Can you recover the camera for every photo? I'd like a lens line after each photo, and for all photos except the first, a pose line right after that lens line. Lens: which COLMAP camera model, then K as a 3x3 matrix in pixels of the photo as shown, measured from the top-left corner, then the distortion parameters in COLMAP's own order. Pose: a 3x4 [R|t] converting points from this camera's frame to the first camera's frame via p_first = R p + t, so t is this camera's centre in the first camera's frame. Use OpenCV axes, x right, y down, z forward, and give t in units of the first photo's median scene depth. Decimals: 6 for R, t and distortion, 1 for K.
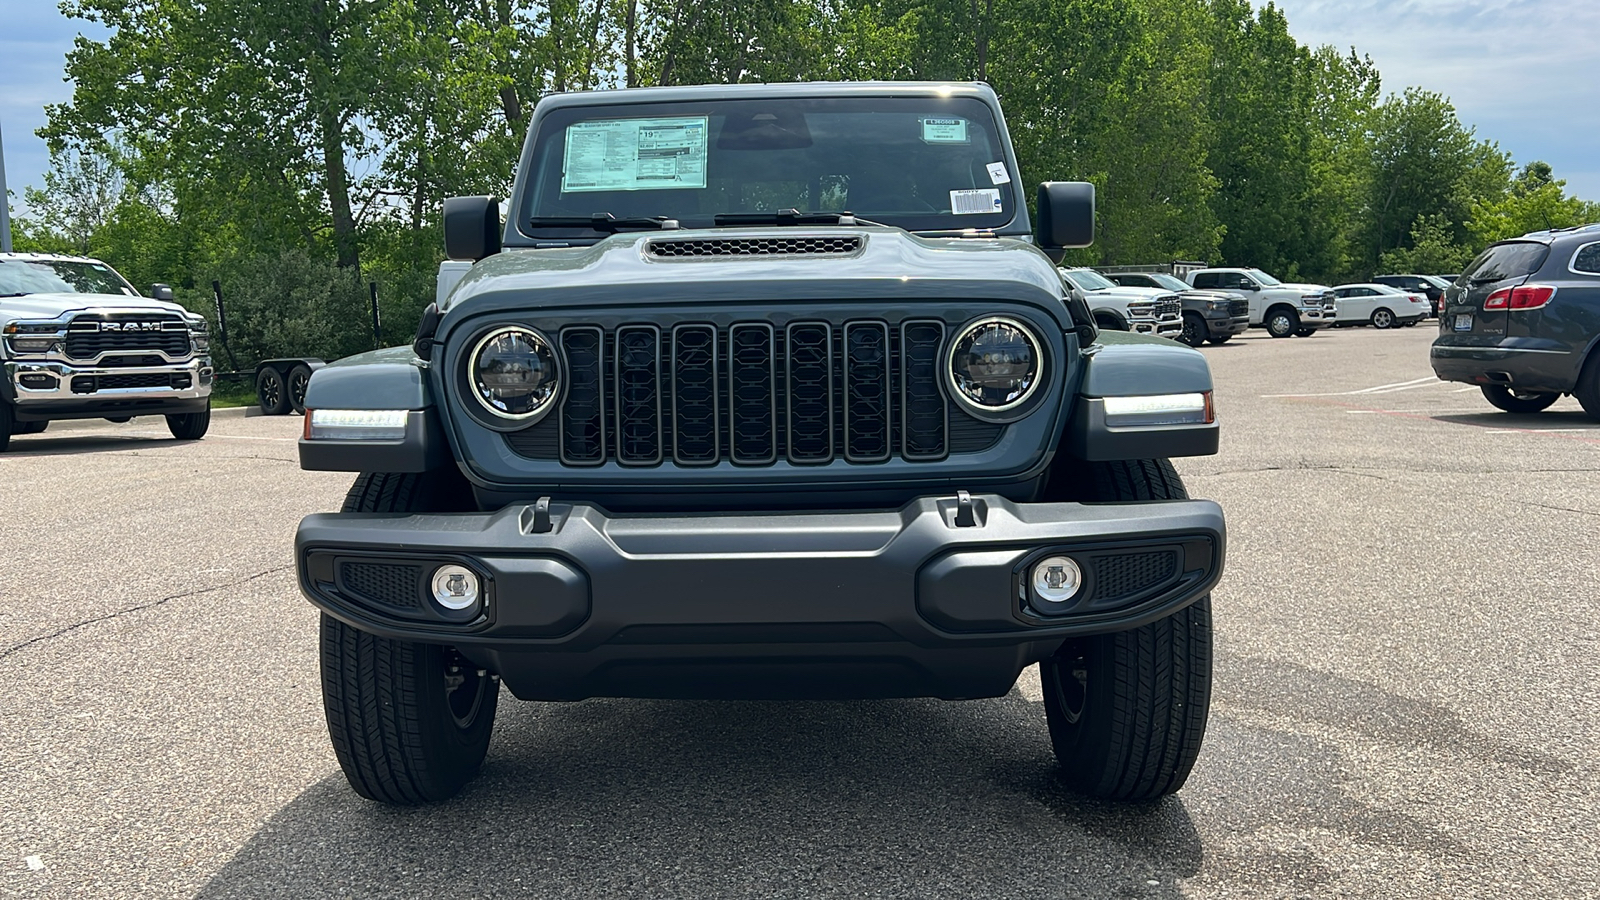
lens RADIAL K [[1368.0, 0, 751.2], [0, 1368.0, 441.5], [0, 0, 1]] dist [0.027865, -0.016661]
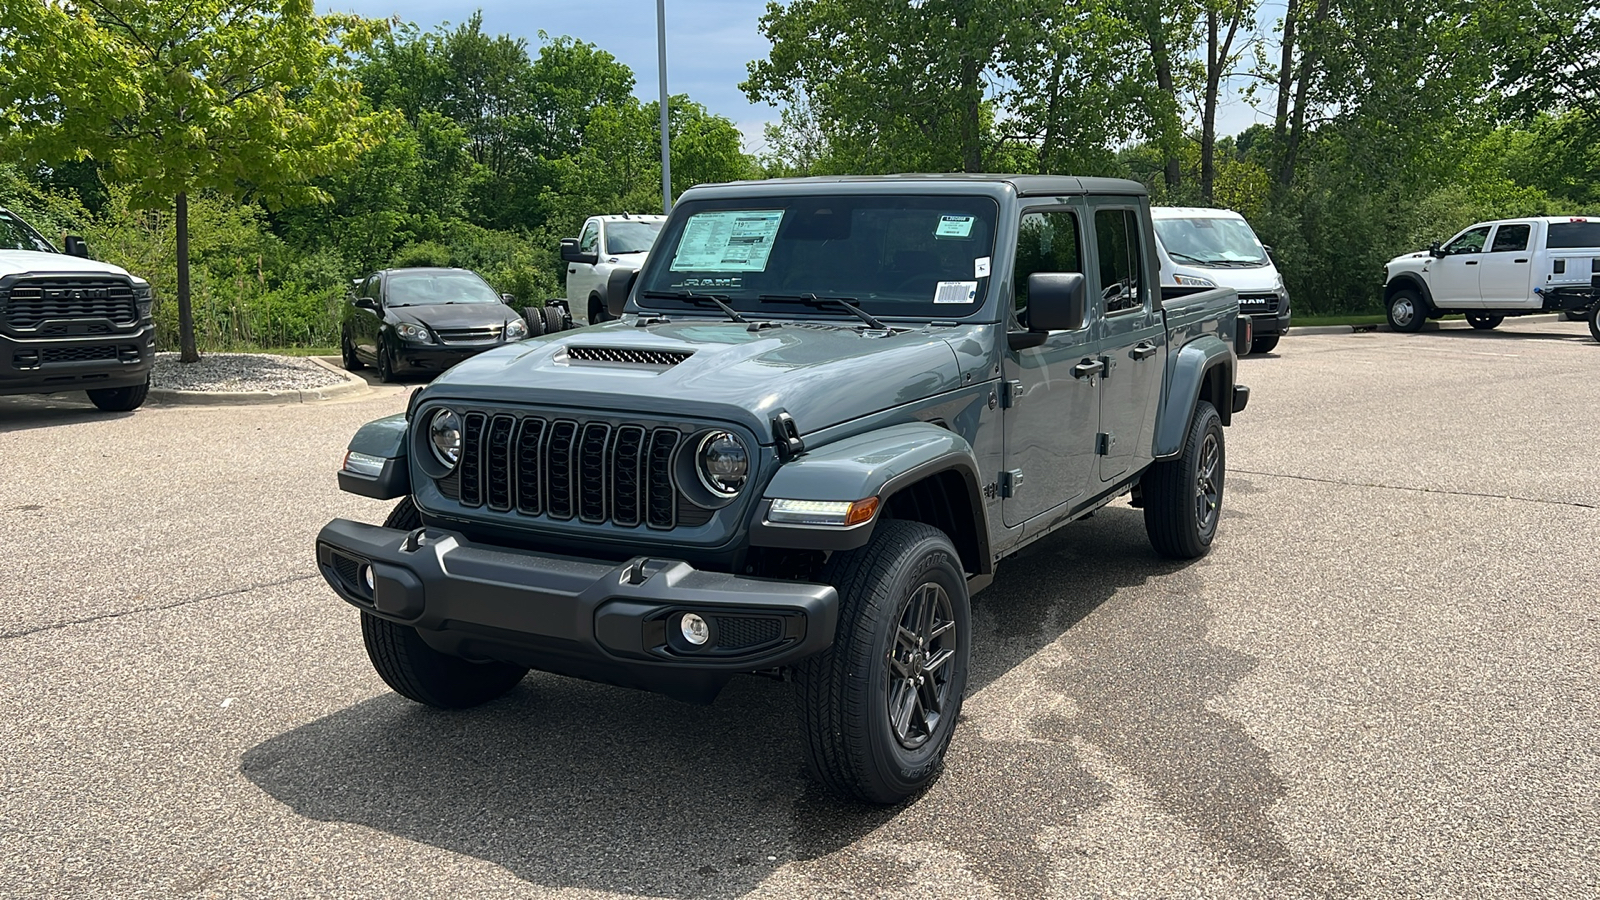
lens RADIAL K [[1358.2, 0, 805.6], [0, 1358.2, 457.9], [0, 0, 1]] dist [0.083098, -0.129909]
pose [[0.890195, 0.092689, -0.446051, 0.580868], [-0.060803, 0.994497, 0.085311, -0.124455], [0.451504, -0.048822, 0.890932, -0.111313]]
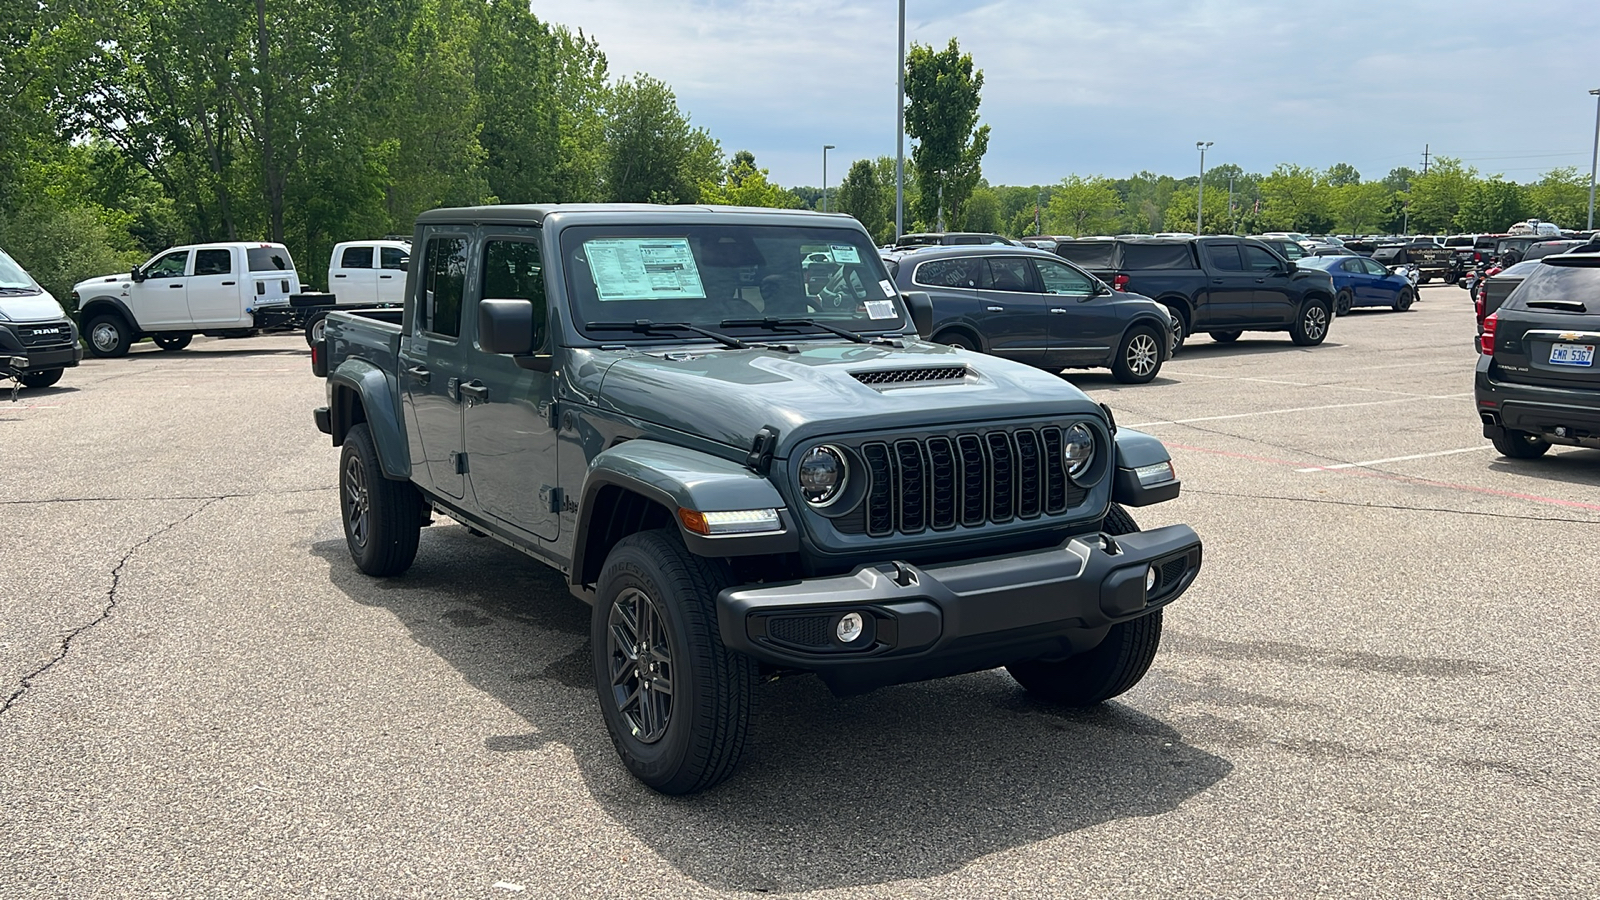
lens RADIAL K [[1358.2, 0, 805.6], [0, 1358.2, 457.9], [0, 0, 1]] dist [0.083098, -0.129909]
pose [[0.836563, -0.063059, 0.544230, -0.667969], [0.038636, 0.997671, 0.056209, -0.103653], [-0.546507, -0.025995, 0.837051, -0.134174]]
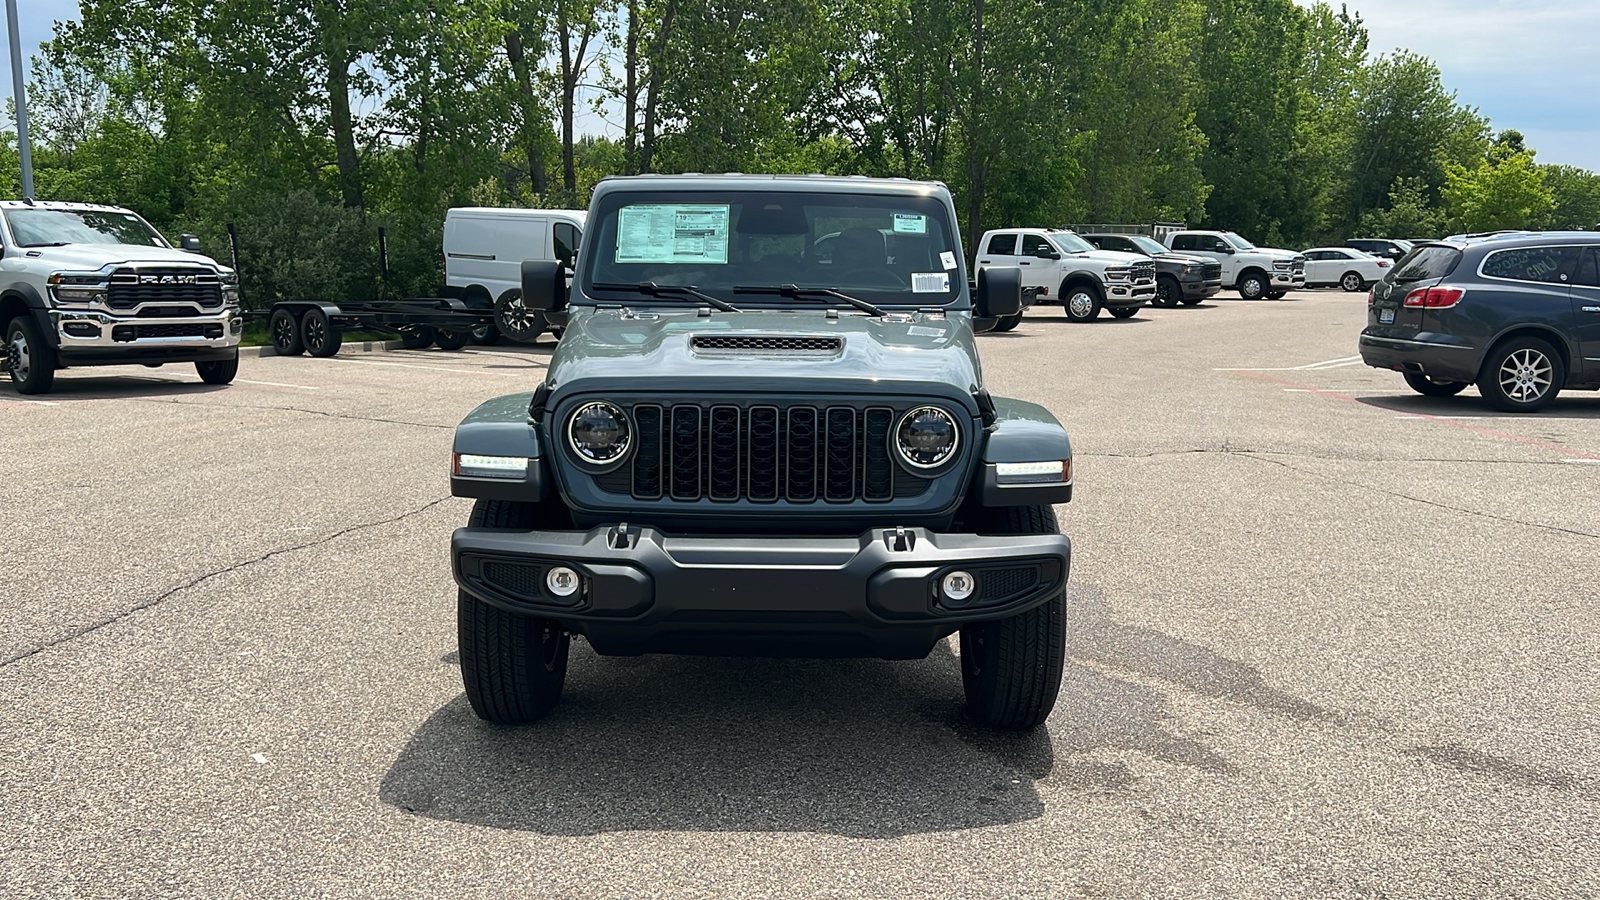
lens RADIAL K [[1358.2, 0, 805.6], [0, 1358.2, 457.9], [0, 0, 1]] dist [0.083098, -0.129909]
pose [[0.998429, 0.026975, 0.049110, -0.016942], [-0.029910, 0.997747, 0.060048, -0.080685], [-0.047379, -0.061422, 0.996987, -0.316404]]
